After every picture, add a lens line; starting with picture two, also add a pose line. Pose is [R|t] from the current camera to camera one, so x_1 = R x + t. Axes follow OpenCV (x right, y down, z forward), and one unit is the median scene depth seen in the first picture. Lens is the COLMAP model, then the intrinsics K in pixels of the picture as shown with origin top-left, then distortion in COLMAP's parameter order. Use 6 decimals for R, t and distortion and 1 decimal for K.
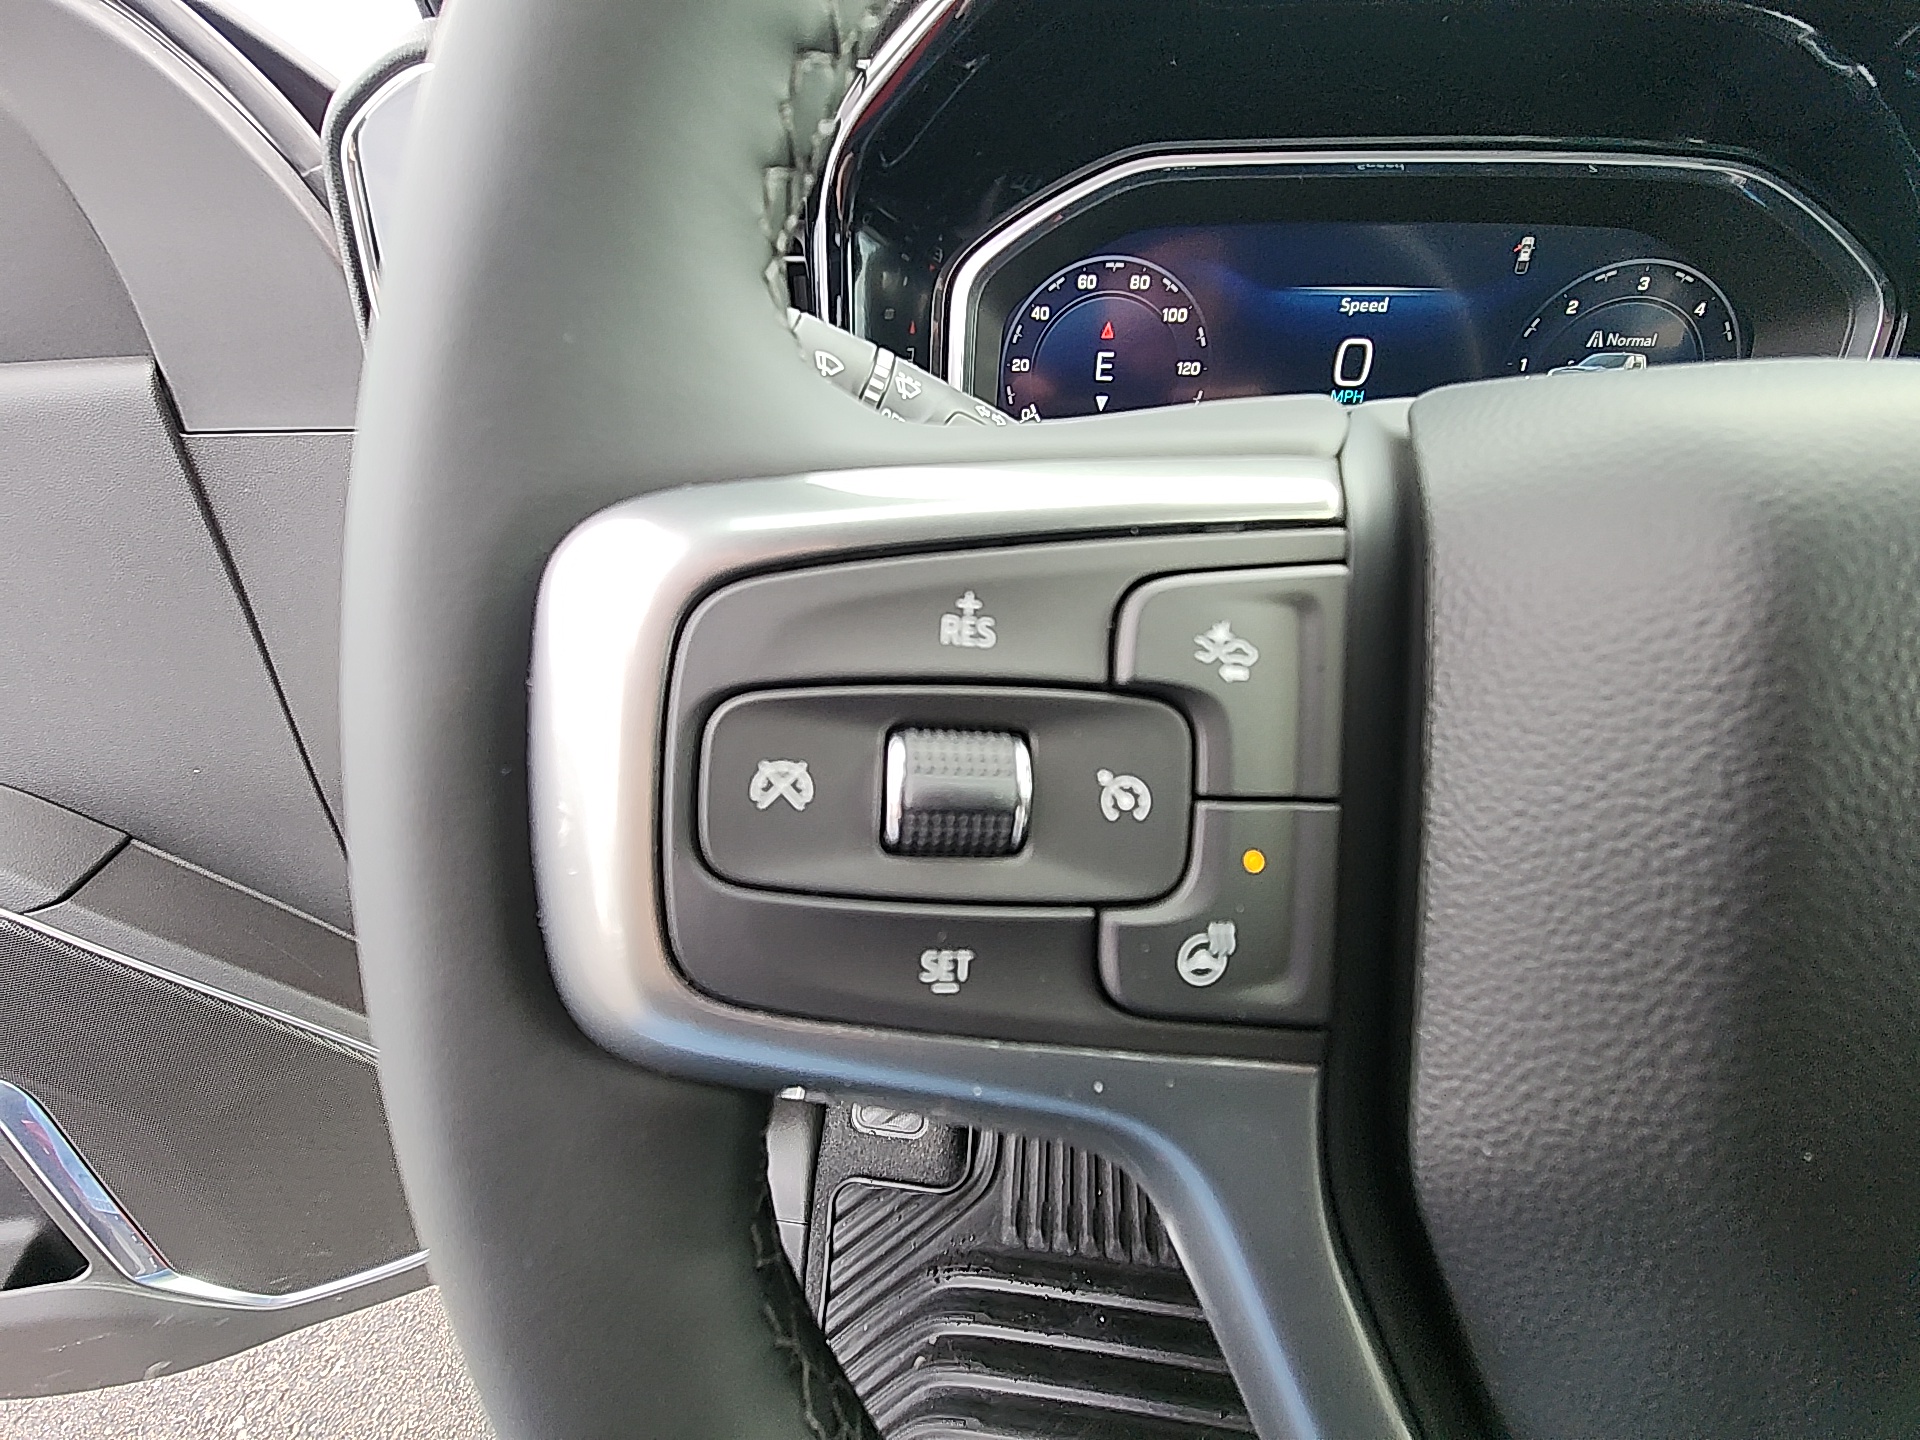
lens RADIAL K [[776.1, 0, 949.5], [0, 776.1, 704.2], [0, 0, 1]] dist [0.001548, -0.000152]
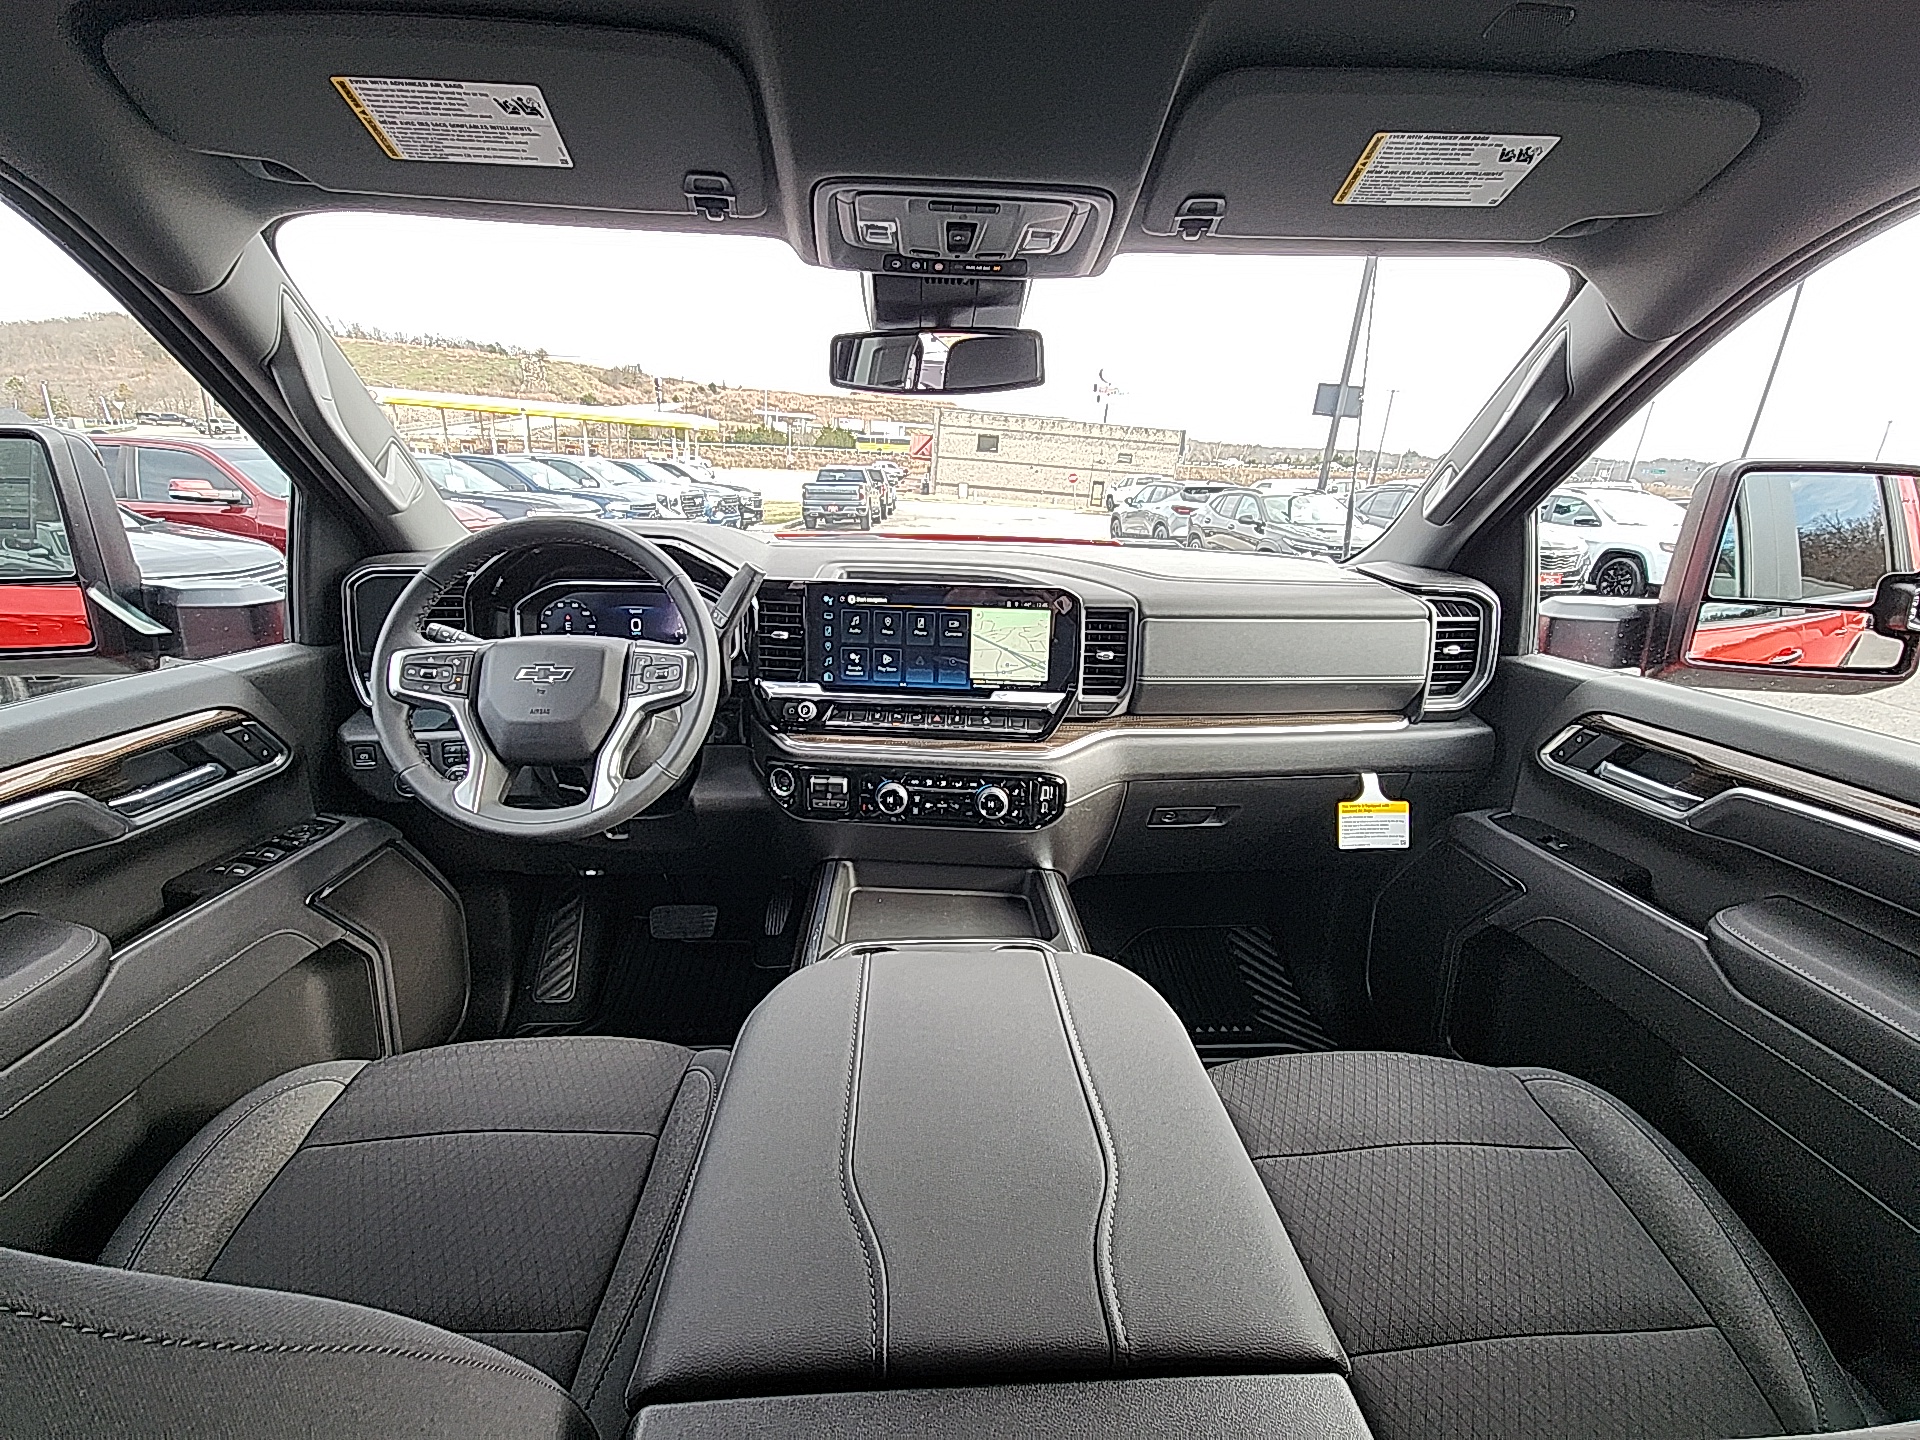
lens RADIAL K [[772.4, 0, 950.7], [0, 772.4, 702.3], [0, 0, 1]] dist [0.003266, -0.000367]
pose [[0.984381, -0.029252, 0.173603, 1.377312], [0.073160, 0.964891, -0.252257, 0.976536], [-0.160128, 0.261018, 0.951960, -2.710769]]
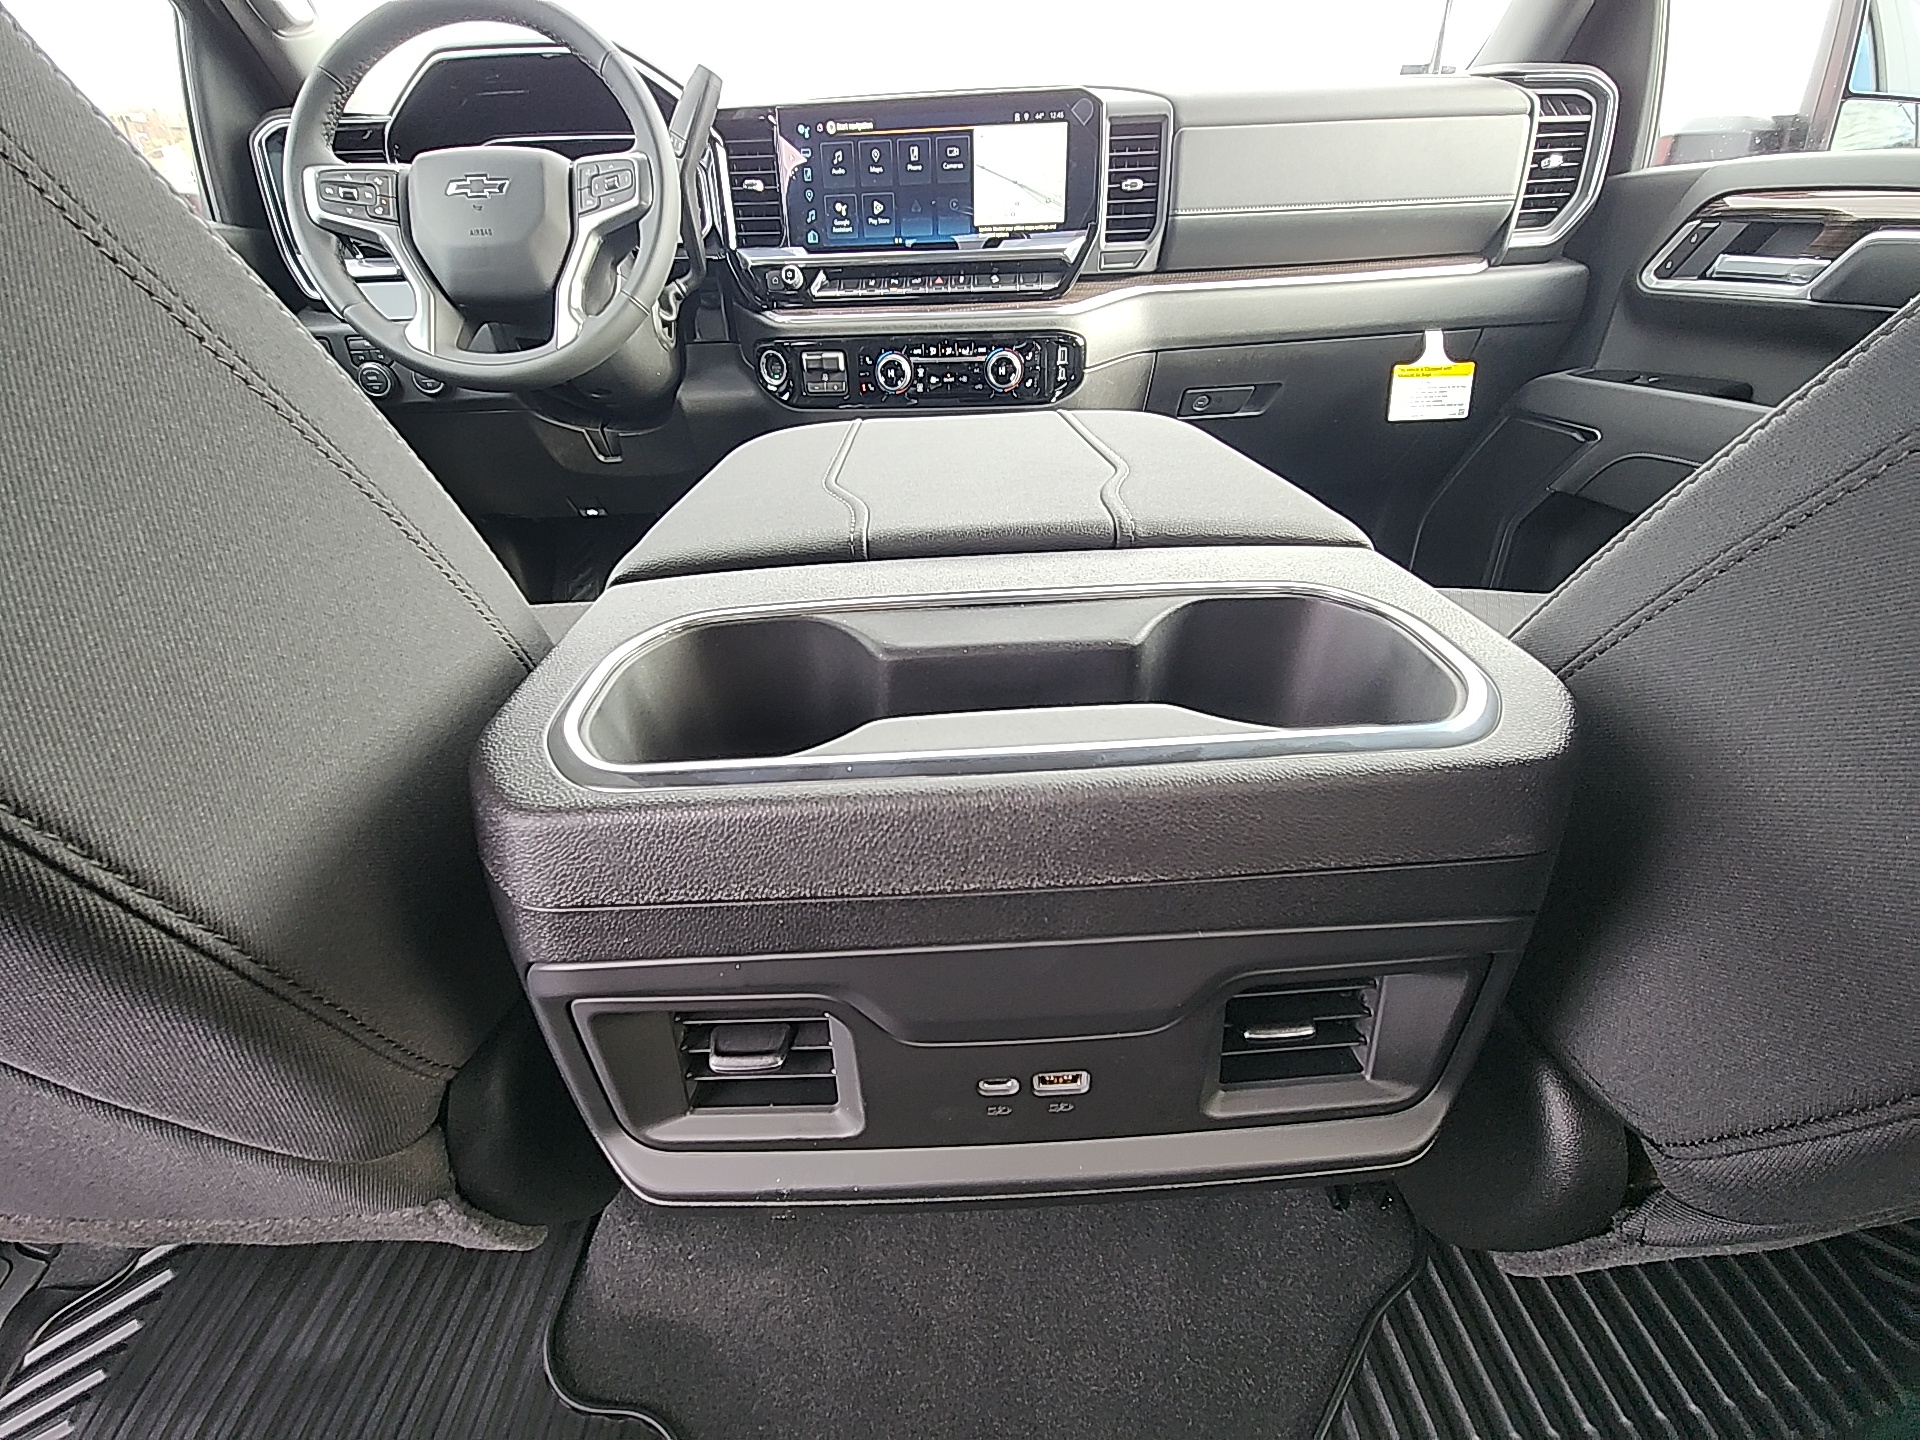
lens RADIAL K [[772.4, 0, 950.7], [0, 772.4, 702.3], [0, 0, 1]] dist [0.003266, -0.000367]
pose [[0.987007, -0.107975, 0.118991, 1.417925], [0.109308, 0.993997, -0.004715, 1.849200], [-0.117768, 0.017661, 0.992884, -2.394775]]
